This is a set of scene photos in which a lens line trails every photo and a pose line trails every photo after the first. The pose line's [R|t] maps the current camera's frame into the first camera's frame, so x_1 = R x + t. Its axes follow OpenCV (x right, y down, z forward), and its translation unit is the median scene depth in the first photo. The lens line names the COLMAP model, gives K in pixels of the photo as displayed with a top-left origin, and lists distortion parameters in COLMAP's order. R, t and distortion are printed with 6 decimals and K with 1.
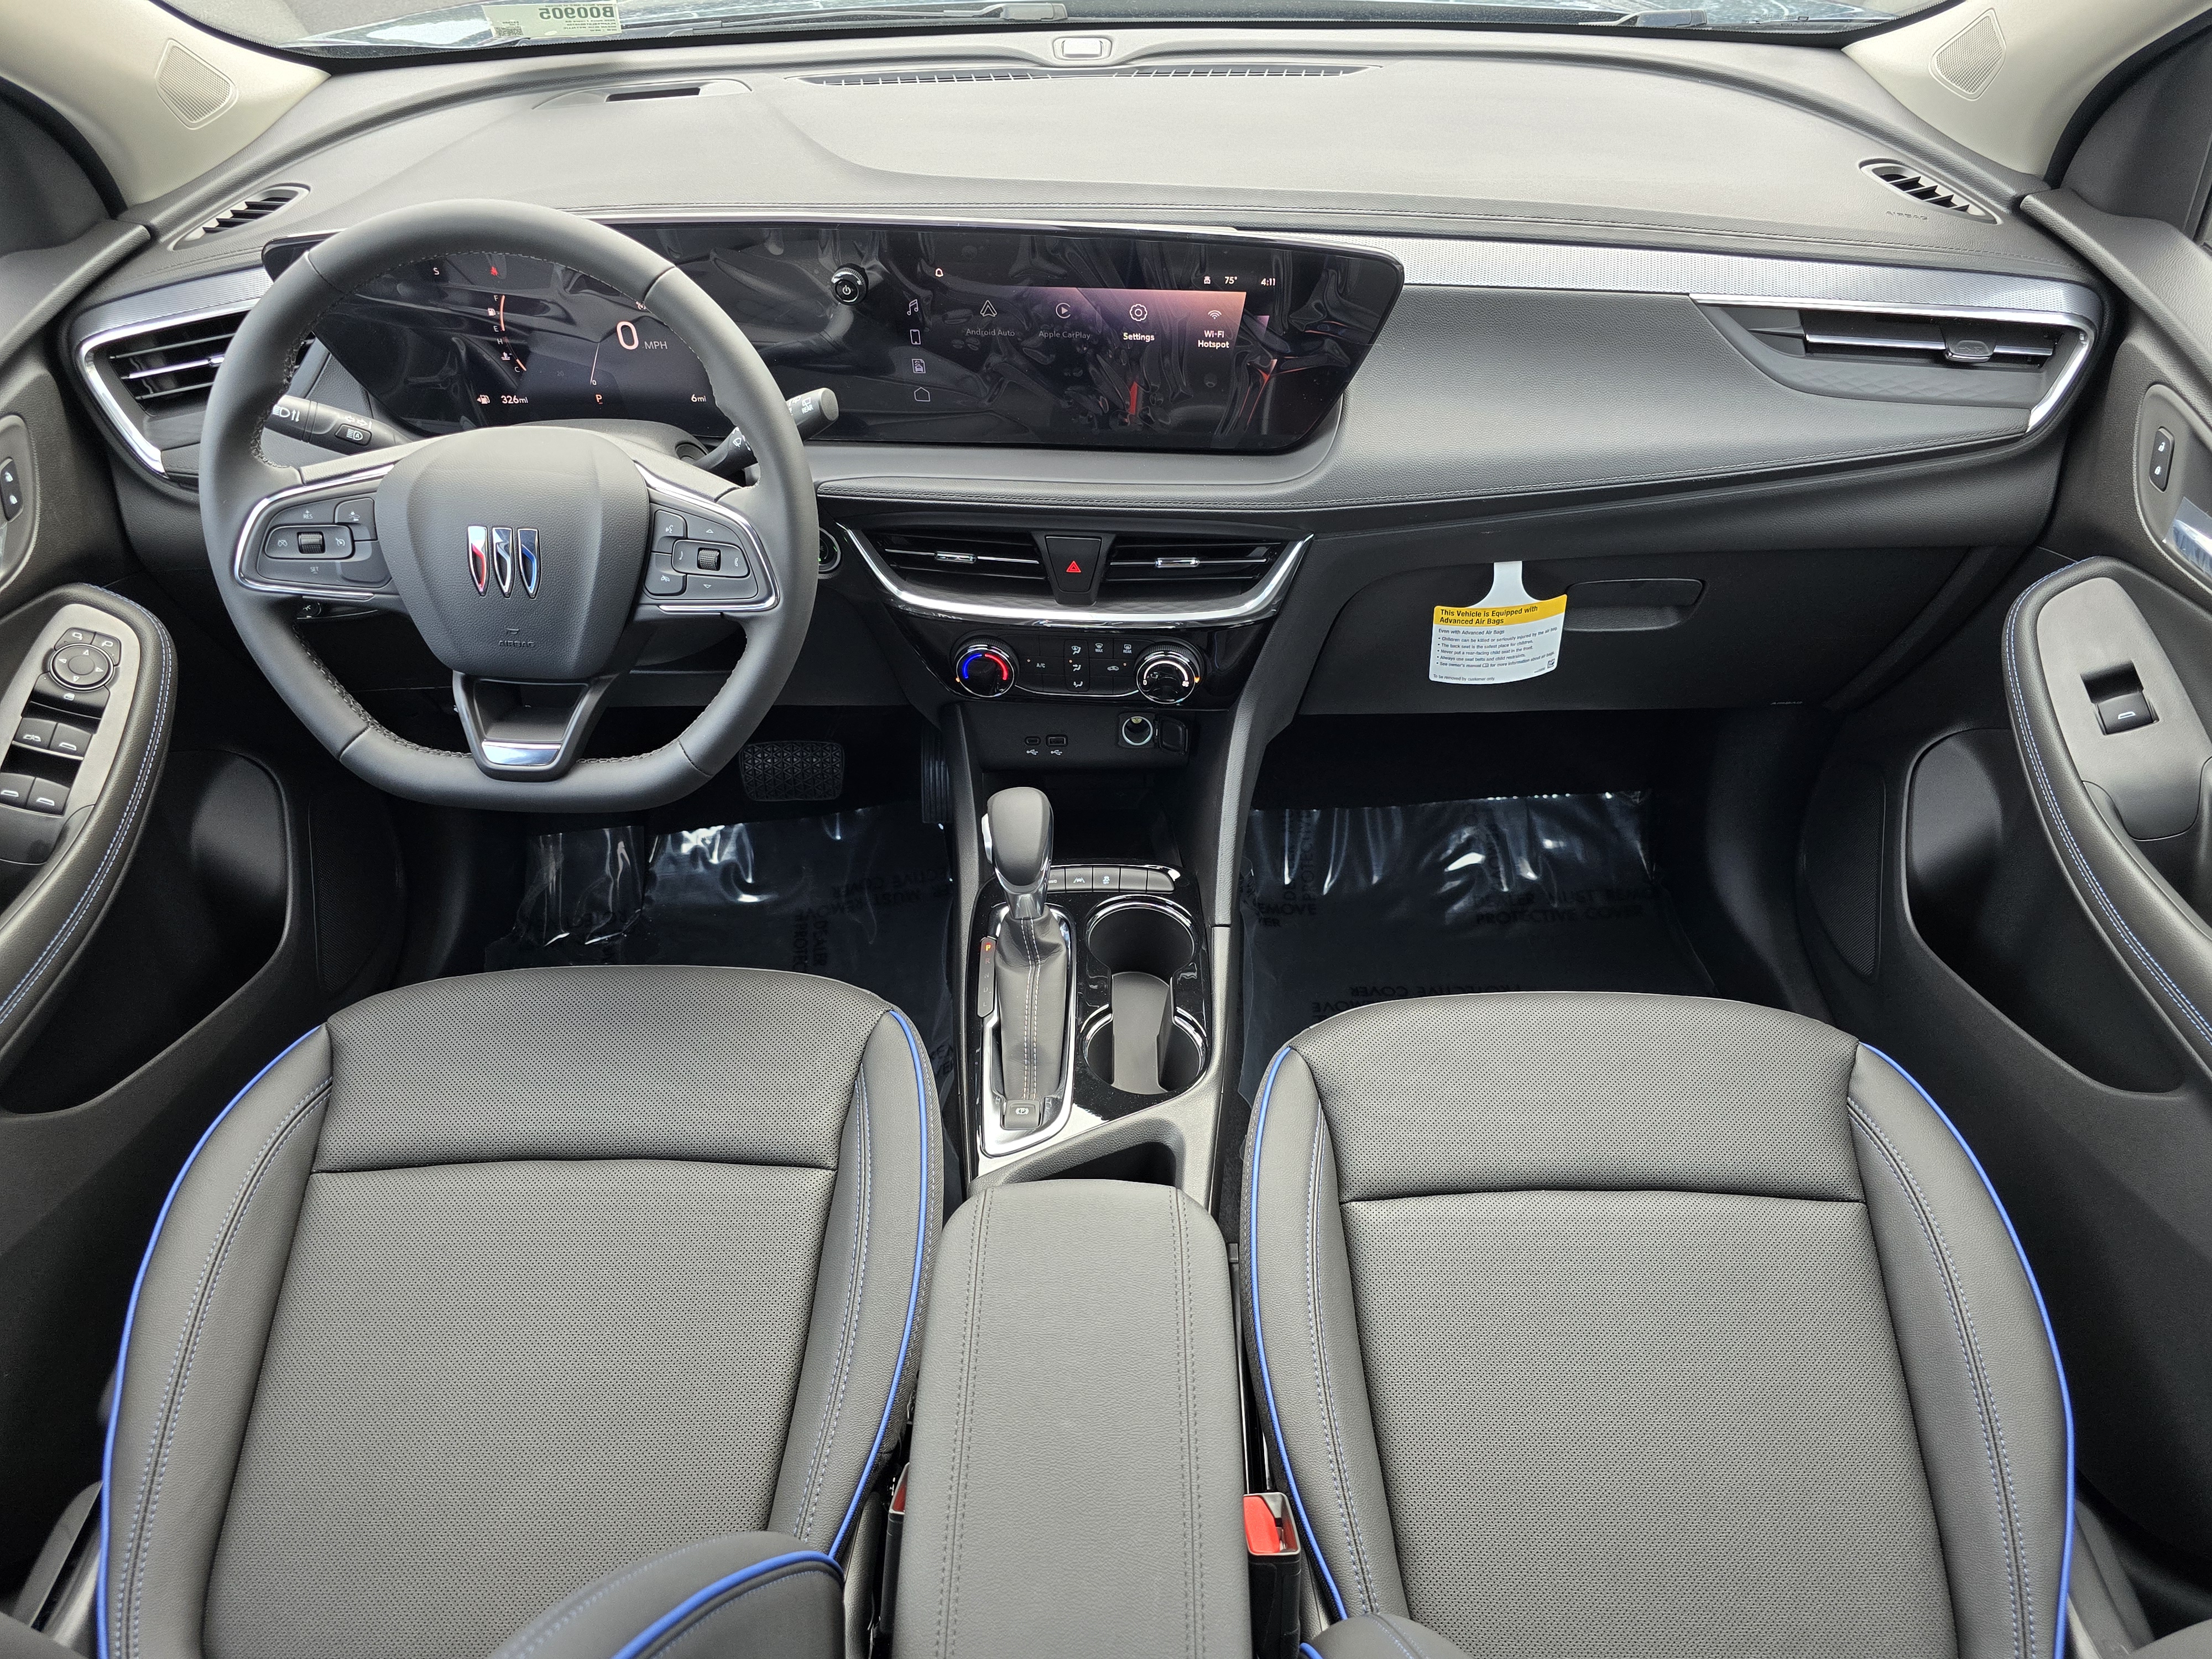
lens RADIAL K [[1485.3, 0, 1106.0], [0, 1485.3, 829.5], [0, 0, 1]] dist [0.047734, -0.052972]
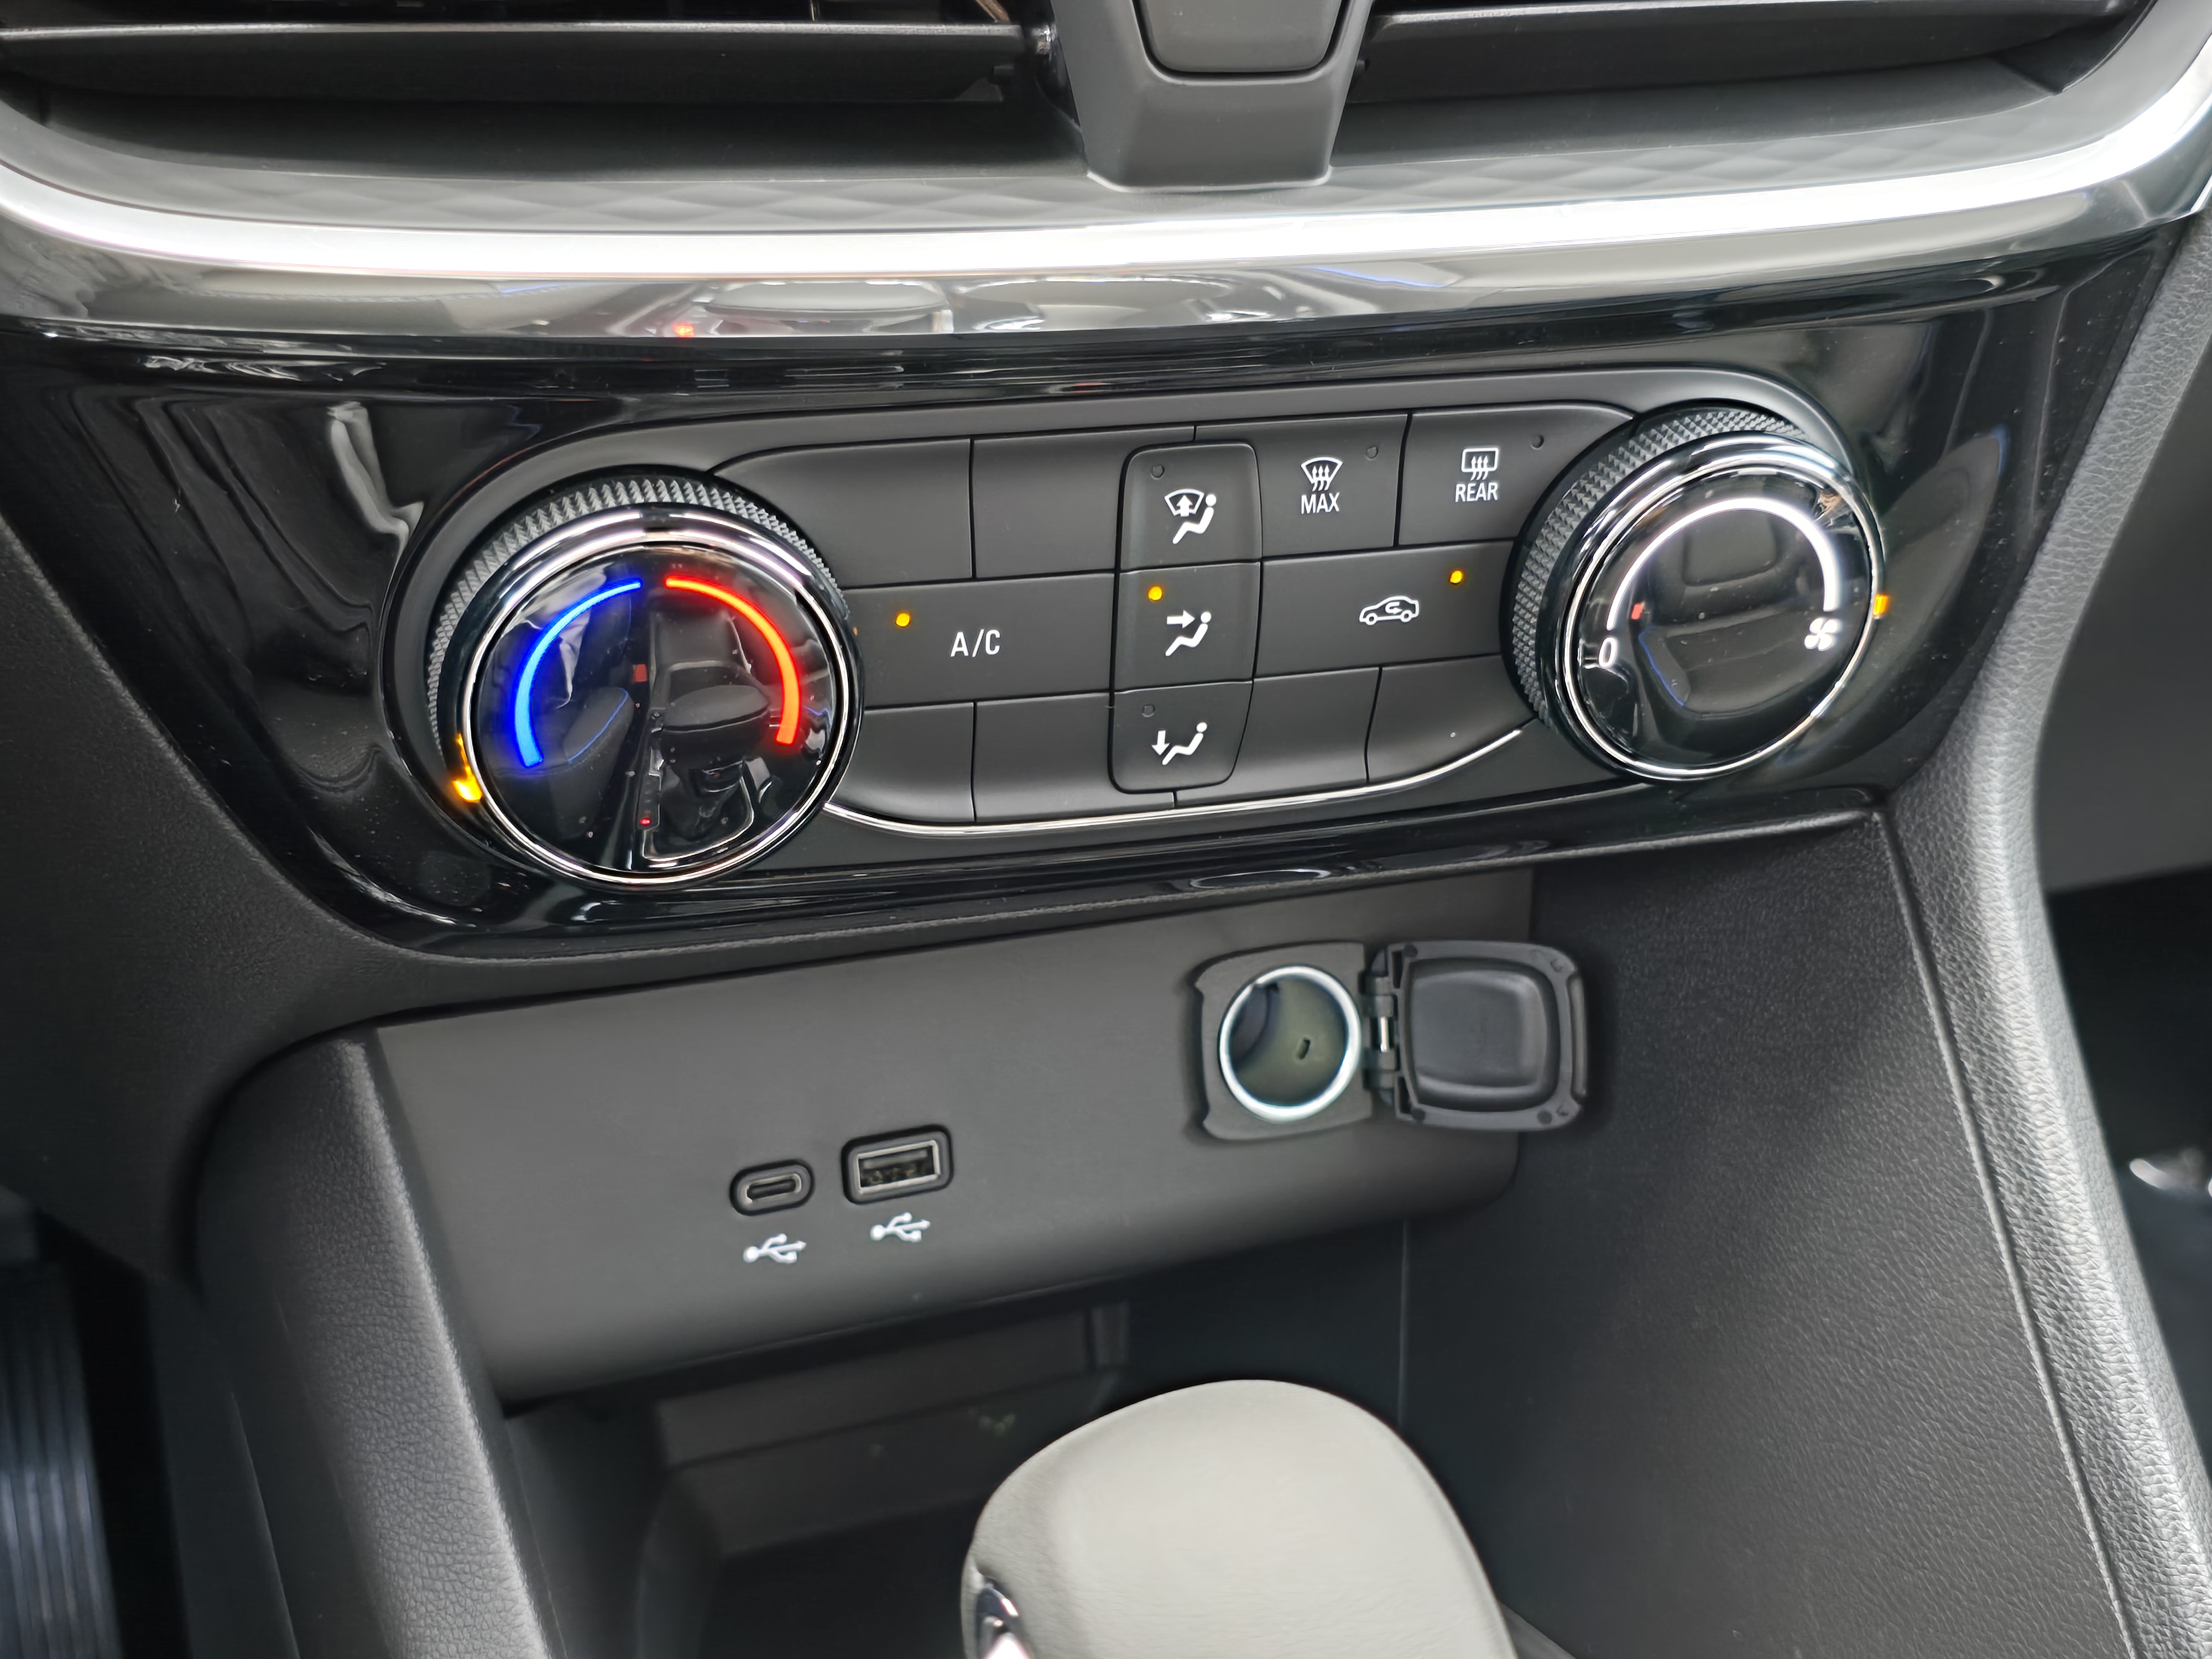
lens RADIAL K [[2982.2, 0, 1106.0], [0, 2982.2, 829.5], [0, 0, 1]] dist [0.252734, -1.057711]
pose [[0.918377, -0.126462, 0.374955, -0.175220], [0.205428, 0.962234, -0.178622, -0.034807], [-0.338205, 0.241068, 0.909672, 0.800844]]
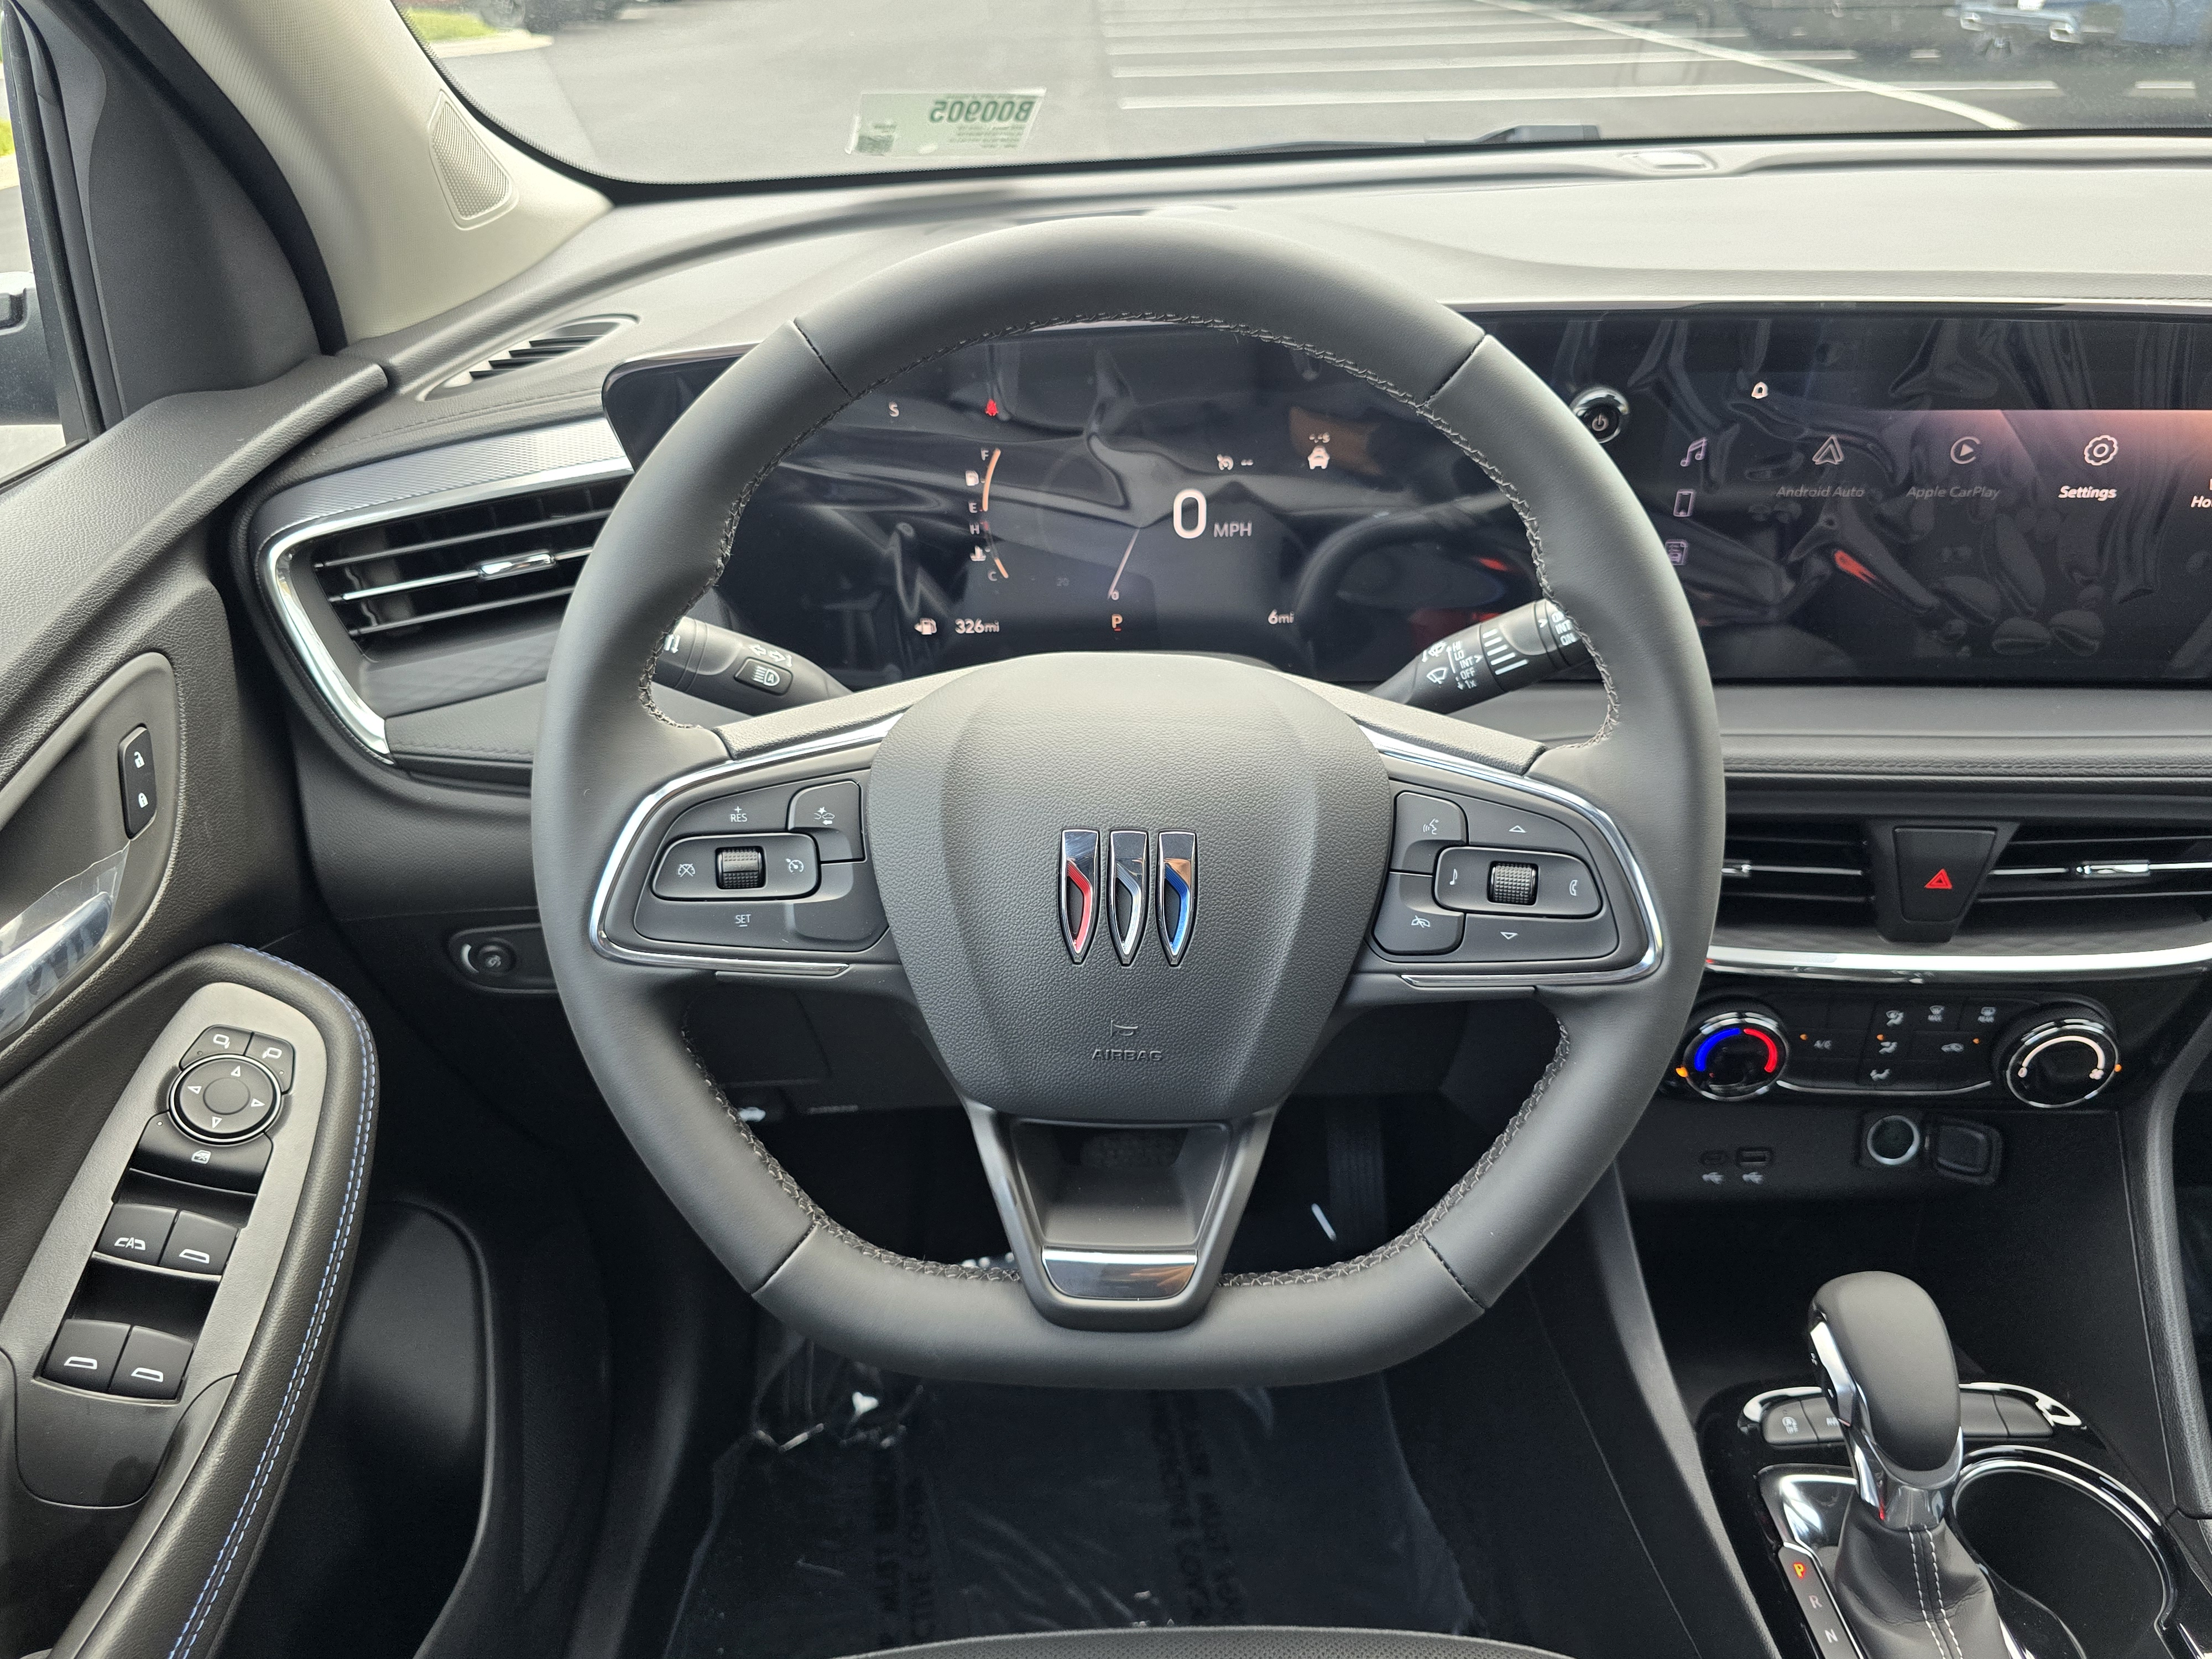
lens RADIAL K [[1534.2, 0, 1101.4], [0, 1534.2, 846.8], [0, 0, 1]] dist [0.050235, -0.073635]
pose [[0.999845, -0.017484, 0.001909, -0.371613], [0.017529, 0.981788, -0.189169, -0.088215], [0.001433, 0.189173, 0.981943, 0.439839]]
